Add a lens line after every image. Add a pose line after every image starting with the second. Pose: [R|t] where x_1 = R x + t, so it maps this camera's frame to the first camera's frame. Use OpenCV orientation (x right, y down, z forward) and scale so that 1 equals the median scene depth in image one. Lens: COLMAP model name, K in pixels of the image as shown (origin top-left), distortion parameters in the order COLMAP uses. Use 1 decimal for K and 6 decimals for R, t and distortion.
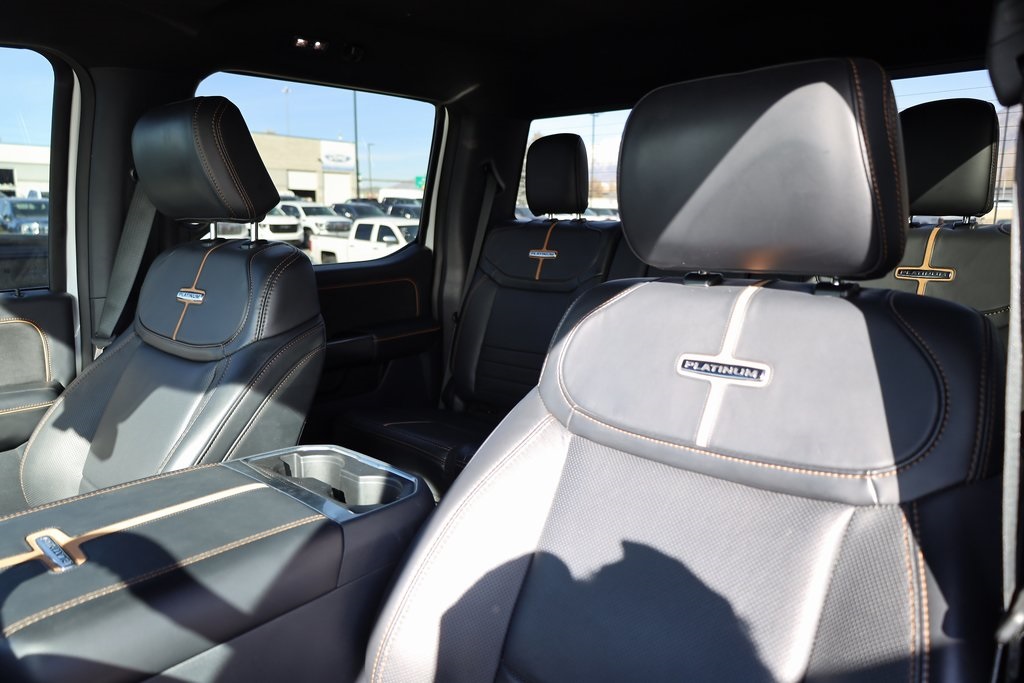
lens RADIAL K [[695.4, 0, 514.1], [0, 695.4, 345.2], [0, 0, 1]] dist [-0.011337, -0.002200]
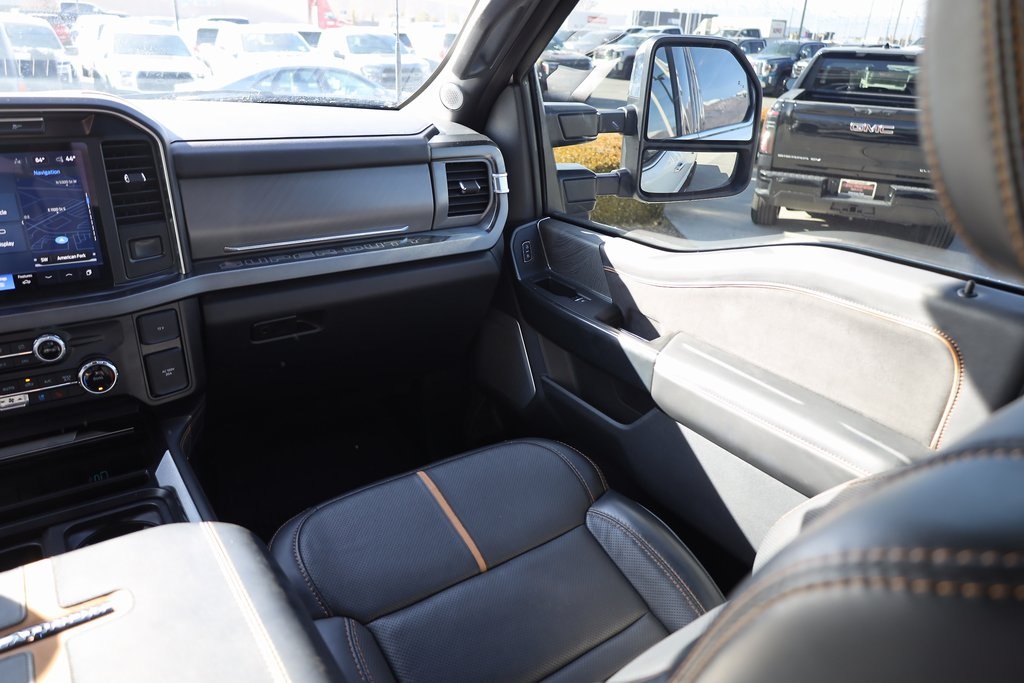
lens RADIAL K [[695.4, 0, 514.1], [0, 695.4, 345.2], [0, 0, 1]] dist [-0.011337, -0.002200]
pose [[-0.235549, 0.377803, -0.895422, -0.168845], [-0.229190, 0.873767, 0.428957, -0.237268], [0.944451, 0.306262, -0.119226, 0.944024]]
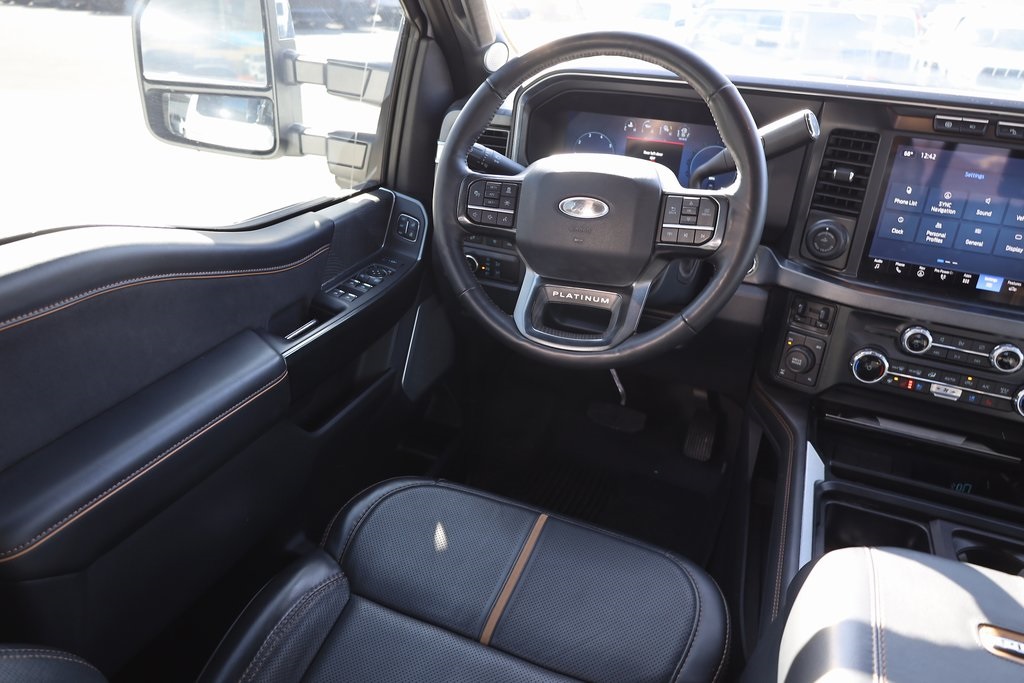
lens RADIAL K [[703.5, 0, 507.4], [0, 703.5, 344.3], [0, 0, 1]] dist [-0.011145, -0.004131]
pose [[-0.945396, 0.106929, -0.307885, 0.034700], [-0.105946, 0.792525, 0.600566, -0.203736], [0.308225, 0.600392, -0.737921, 0.750213]]
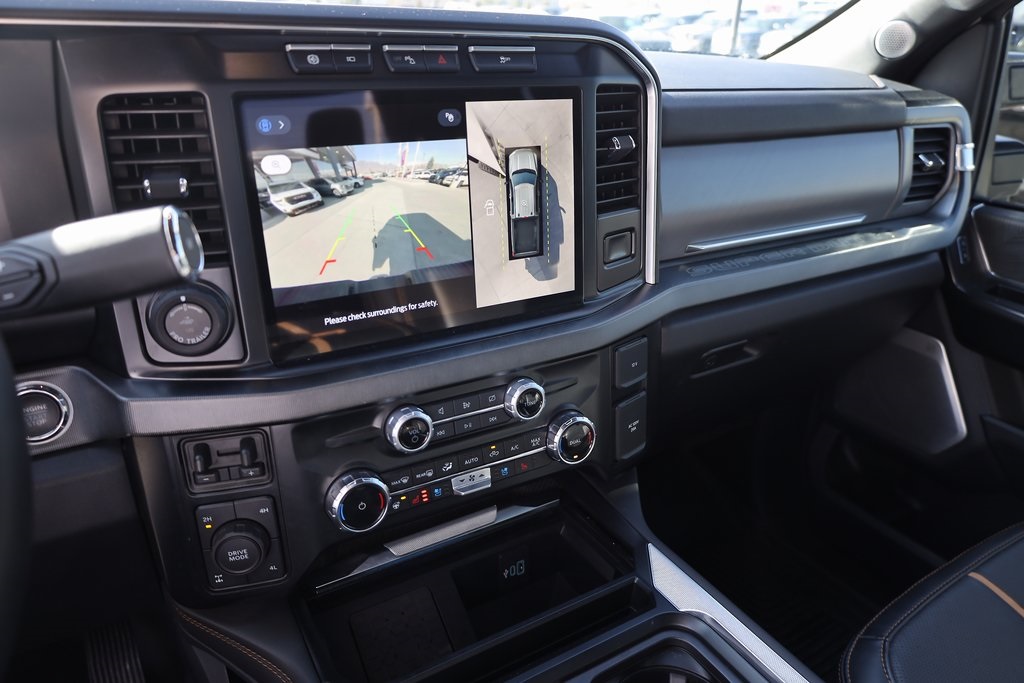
lens RADIAL K [[695.4, 0, 514.1], [0, 695.4, 345.2], [0, 0, 1]] dist [-0.011337, -0.002200]
pose [[-0.298740, 0.388195, -0.871814, -0.306090], [-0.207509, 0.865251, 0.456378, -0.045489], [0.931501, 0.317248, -0.177932, 0.415986]]
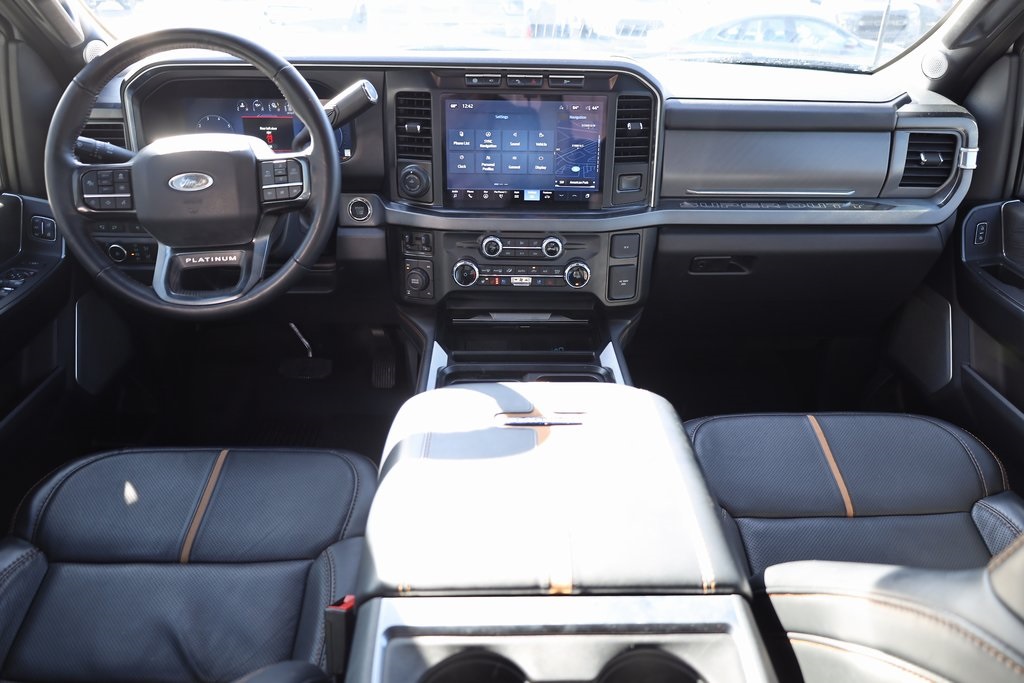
lens RADIAL K [[710.3, 0, 516.7], [0, 710.3, 346.0], [0, 0, 1]] dist [-0.003131, -0.004614]
pose [[-0.734743, 0.309070, -0.603844, 0.008938], [-0.143514, 0.799198, 0.583683, -0.290001], [0.662990, 0.515517, -0.542850, 0.994046]]
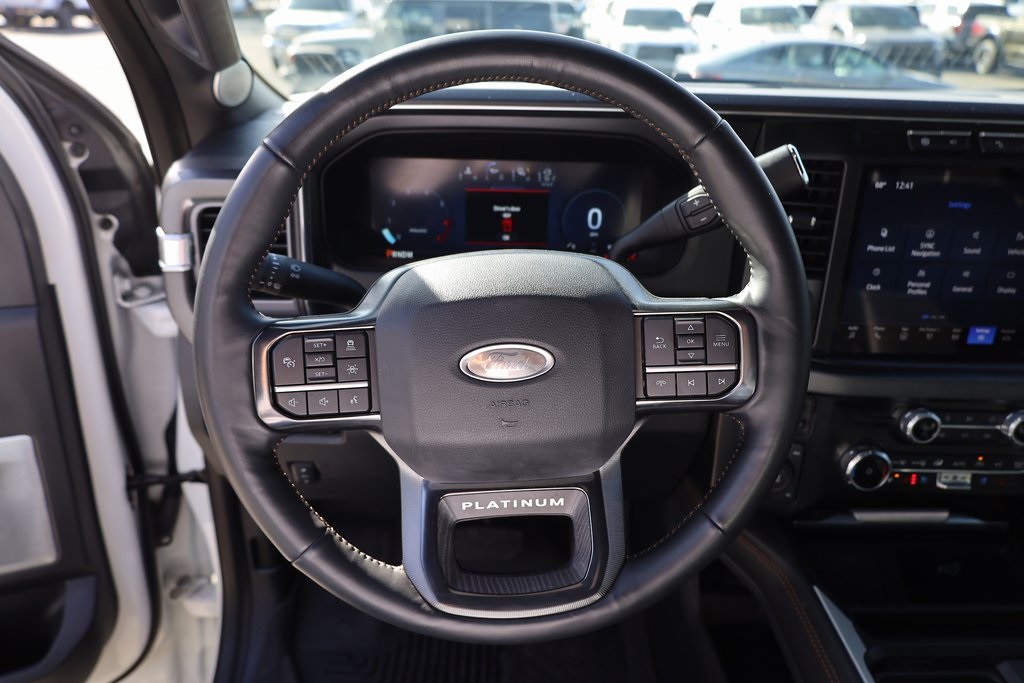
lens RADIAL K [[703.5, 0, 507.4], [0, 703.5, 344.3], [0, 0, 1]] dist [-0.011145, -0.004131]
pose [[-0.731577, 0.285384, -0.619154, -0.041195], [-0.156519, 0.813607, 0.559951, -0.112822], [0.663549, 0.506557, -0.550548, 0.343205]]
